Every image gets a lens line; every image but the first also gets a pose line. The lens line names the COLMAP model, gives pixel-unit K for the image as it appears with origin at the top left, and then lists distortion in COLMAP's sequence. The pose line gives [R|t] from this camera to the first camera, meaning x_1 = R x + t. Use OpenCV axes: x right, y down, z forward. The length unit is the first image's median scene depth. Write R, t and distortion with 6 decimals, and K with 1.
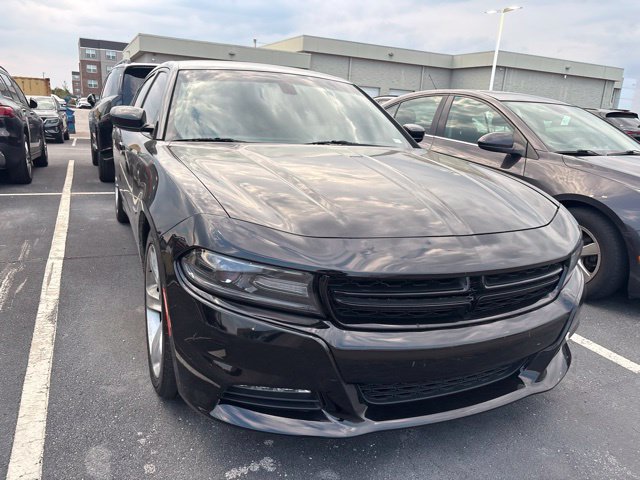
lens RADIAL K [[464.1, 0, 322.7], [0, 464.1, 240.0], [0, 0, 1]] dist [0.007485, -0.001930]
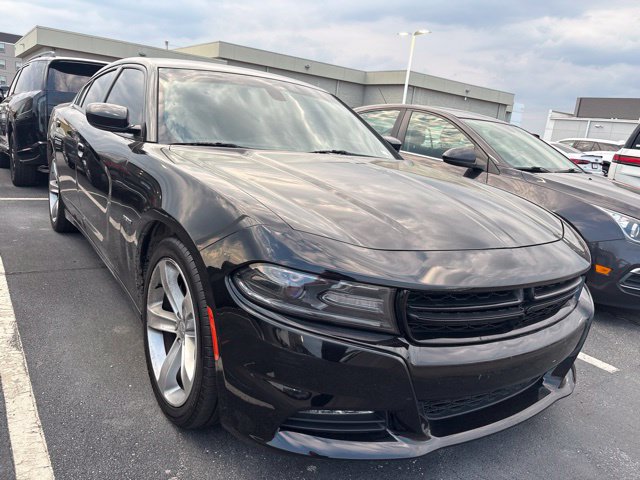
lens RADIAL K [[465.1, 0, 325.3], [0, 465.1, 242.8], [0, 0, 1]] dist [0.006095, -0.006790]
pose [[0.982995, -0.000607, 0.183630, -0.245179], [0.003412, 0.999882, -0.014959, -0.005477], [-0.183599, 0.015332, 0.982882, 0.060644]]
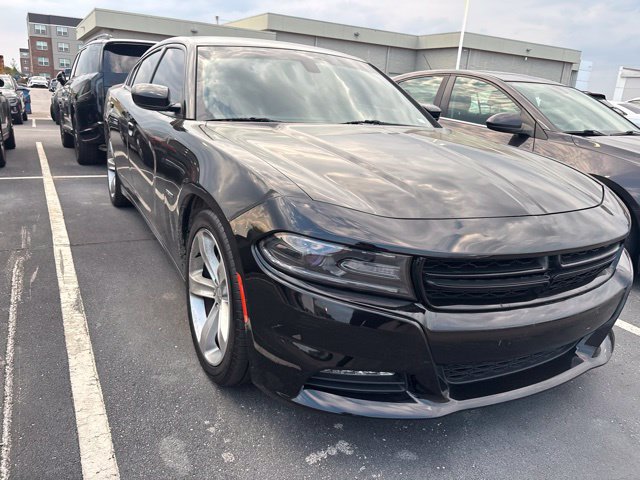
lens RADIAL K [[464.1, 0, 322.7], [0, 464.1, 240.0], [0, 0, 1]] dist [0.007485, -0.001930]
pose [[0.997529, -0.016789, 0.068225, -0.198157], [0.014166, 0.999148, 0.038757, -0.001046], [-0.068818, -0.037695, 0.996917, 0.023791]]
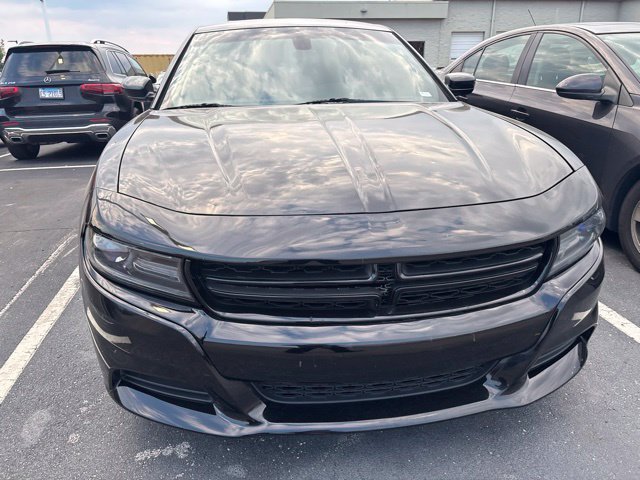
lens RADIAL K [[468.8, 0, 323.2], [0, 468.8, 241.9], [0, 0, 1]] dist [0.007324, -0.002823]
pose [[0.962306, 0.021918, -0.271086, 0.363318], [0.000035, 0.996737, 0.080713, -0.019275], [0.271970, -0.077681, 0.959165, 0.162860]]
